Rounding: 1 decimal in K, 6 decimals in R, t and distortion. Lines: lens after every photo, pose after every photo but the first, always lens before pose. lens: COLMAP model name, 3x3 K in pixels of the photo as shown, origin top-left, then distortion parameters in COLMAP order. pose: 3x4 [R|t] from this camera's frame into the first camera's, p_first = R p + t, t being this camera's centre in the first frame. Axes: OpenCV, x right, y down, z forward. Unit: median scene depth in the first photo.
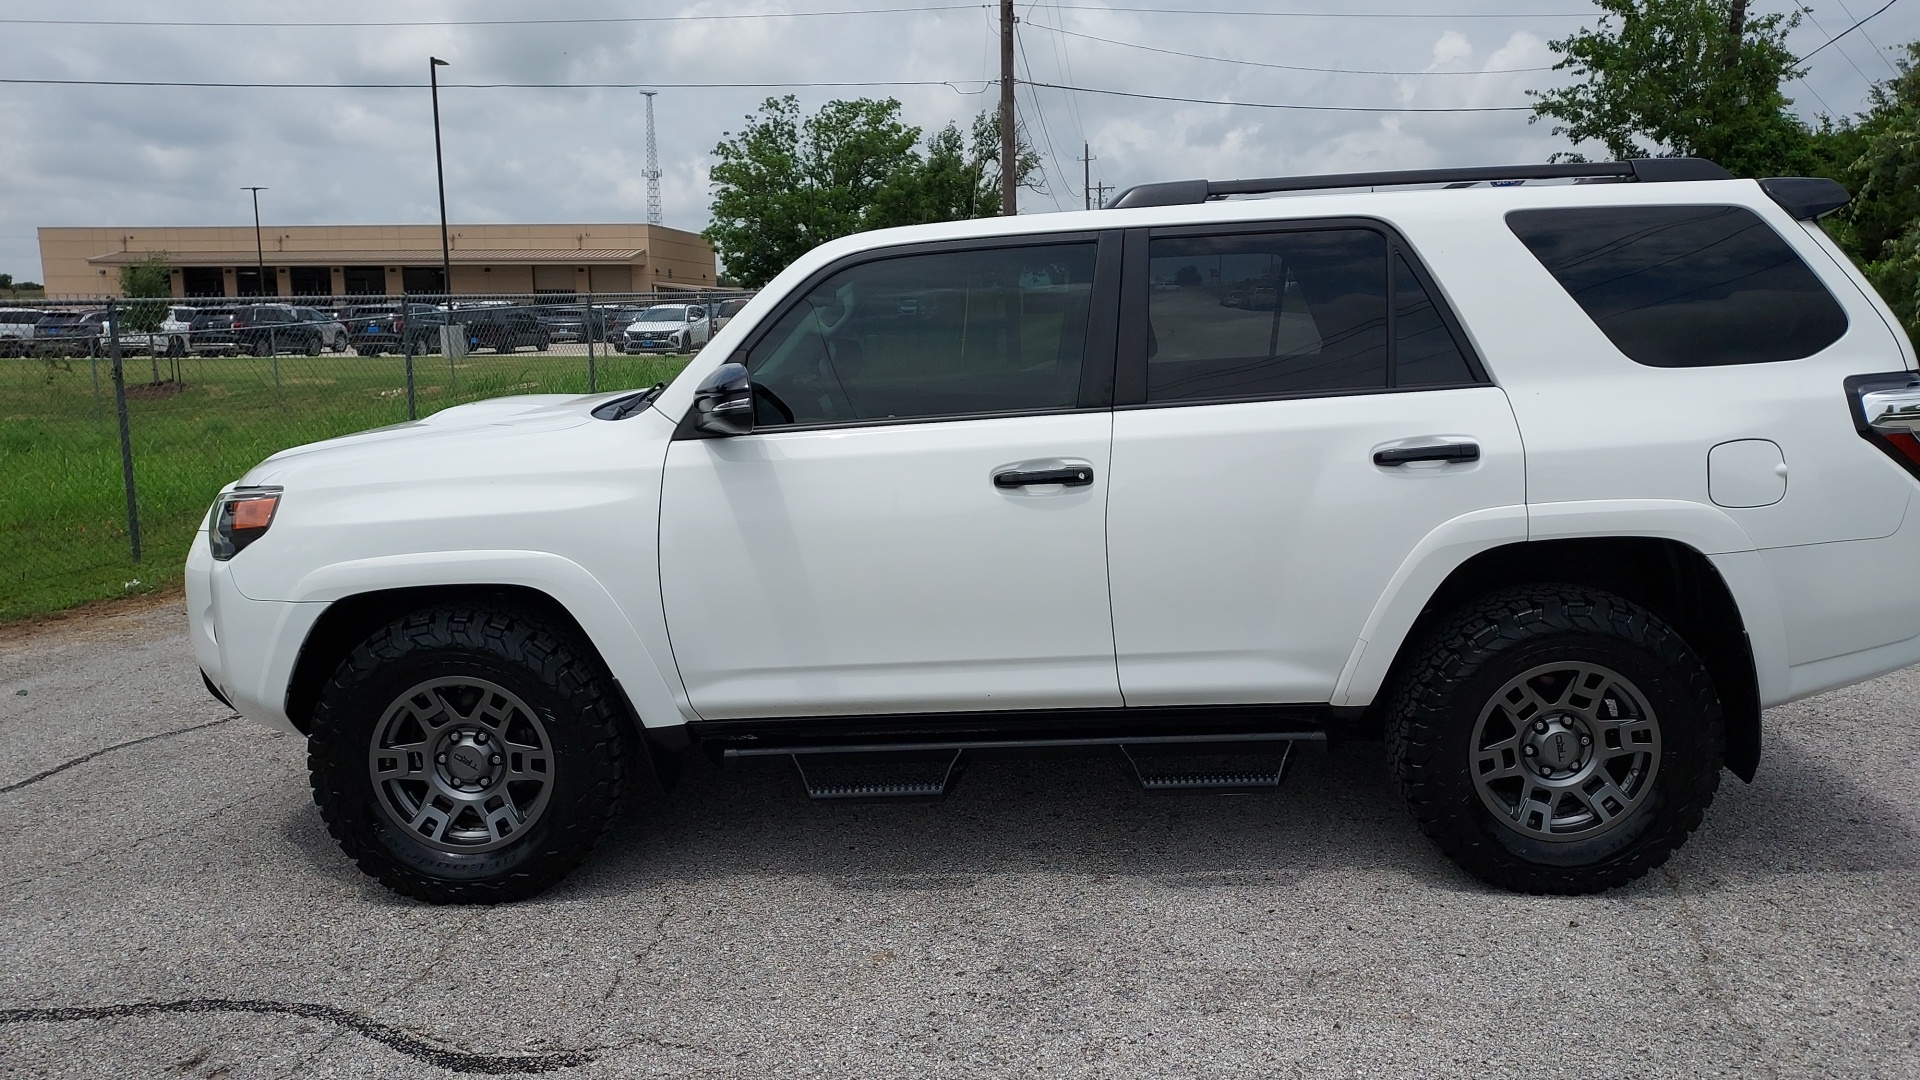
lens RADIAL K [[1417.2, 0, 979.4], [0, 1417.2, 537.2], [0, 0, 1]] dist [0.079361, -0.066654]
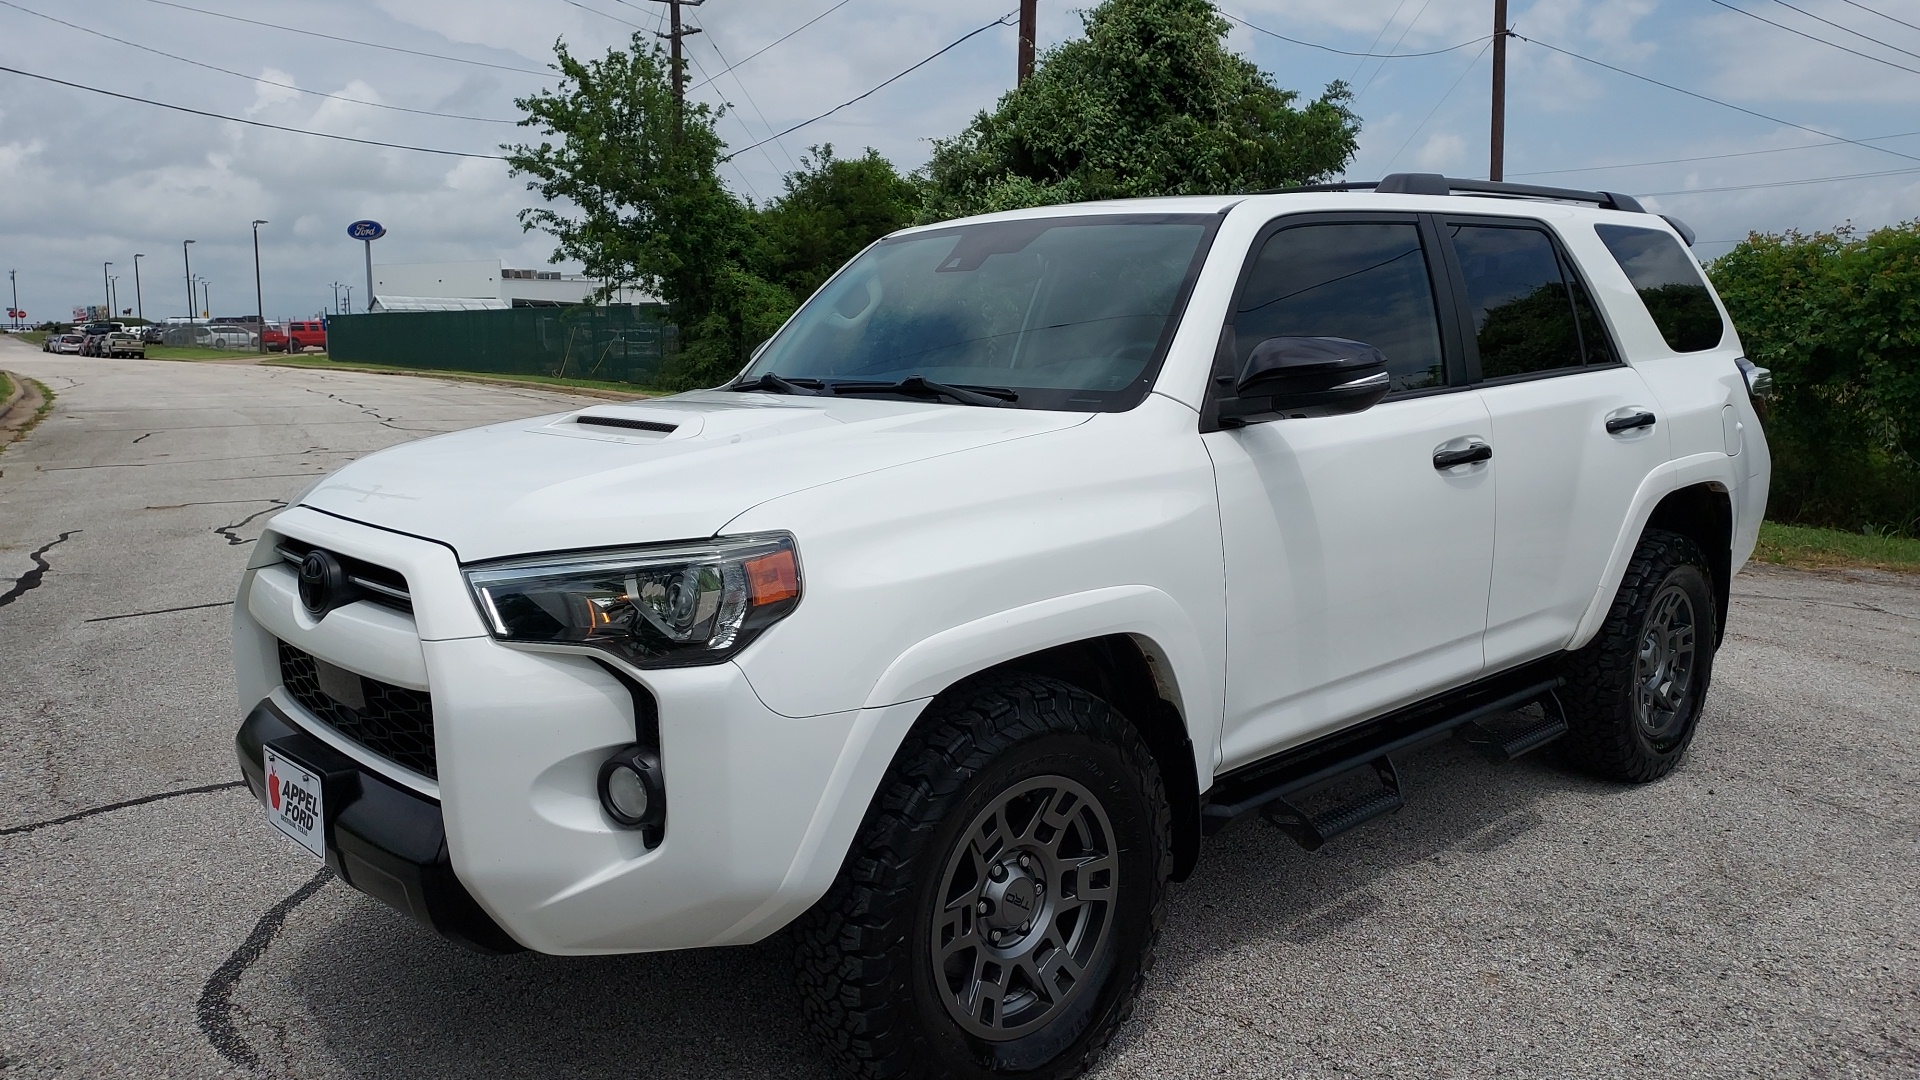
lens RADIAL K [[1440.2, 0, 960.0], [0, 1440.2, 540.0], [0, 0, 1]] dist [0.031249, 0.004562]
pose [[0.706881, -0.081286, 0.702646, -0.128697], [0.109533, 0.993972, 0.004796, -0.003873], [-0.698800, 0.073572, 0.711523, 0.075361]]
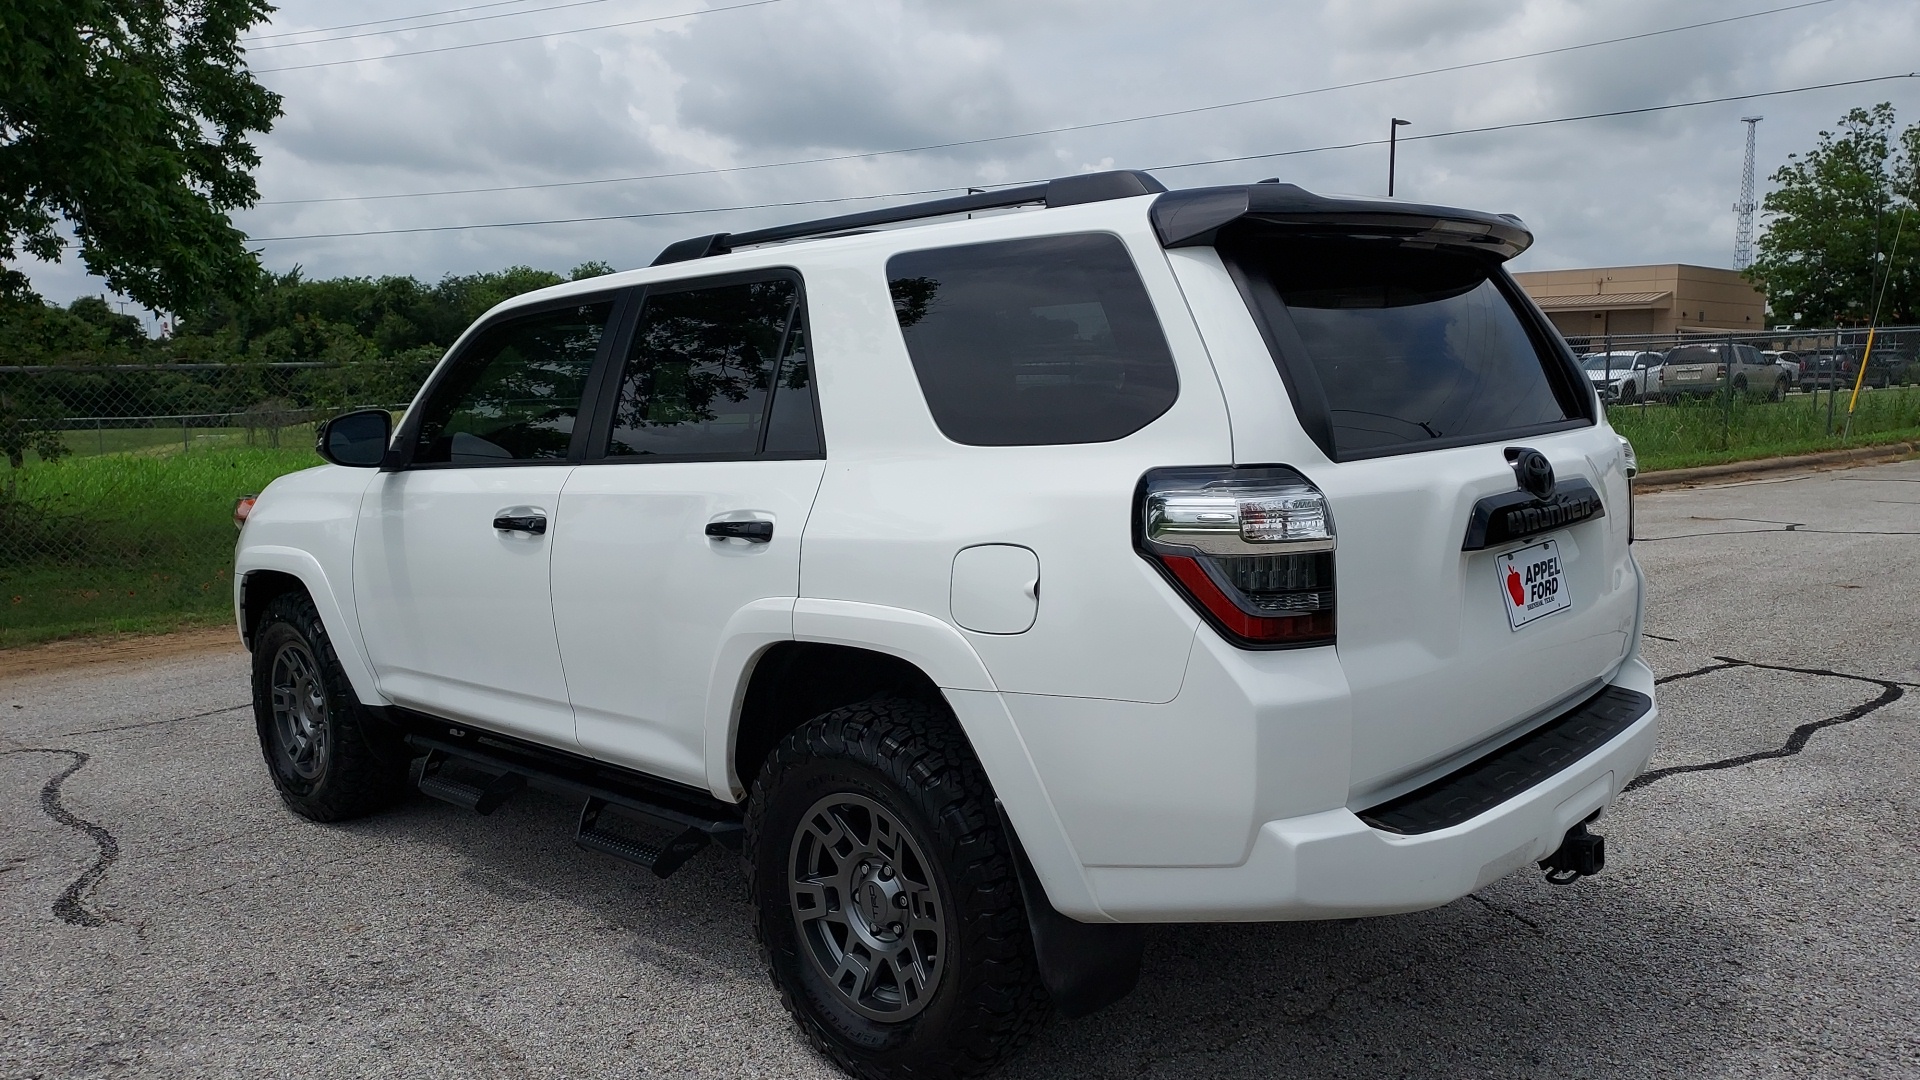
lens RADIAL K [[1417.2, 0, 979.4], [0, 1417.2, 537.2], [0, 0, 1]] dist [0.079361, -0.066654]
pose [[0.750297, 0.081643, -0.656040, 0.140674], [-0.103398, 0.994625, 0.005525, -0.010323], [0.652964, 0.063688, 0.754706, 0.059567]]
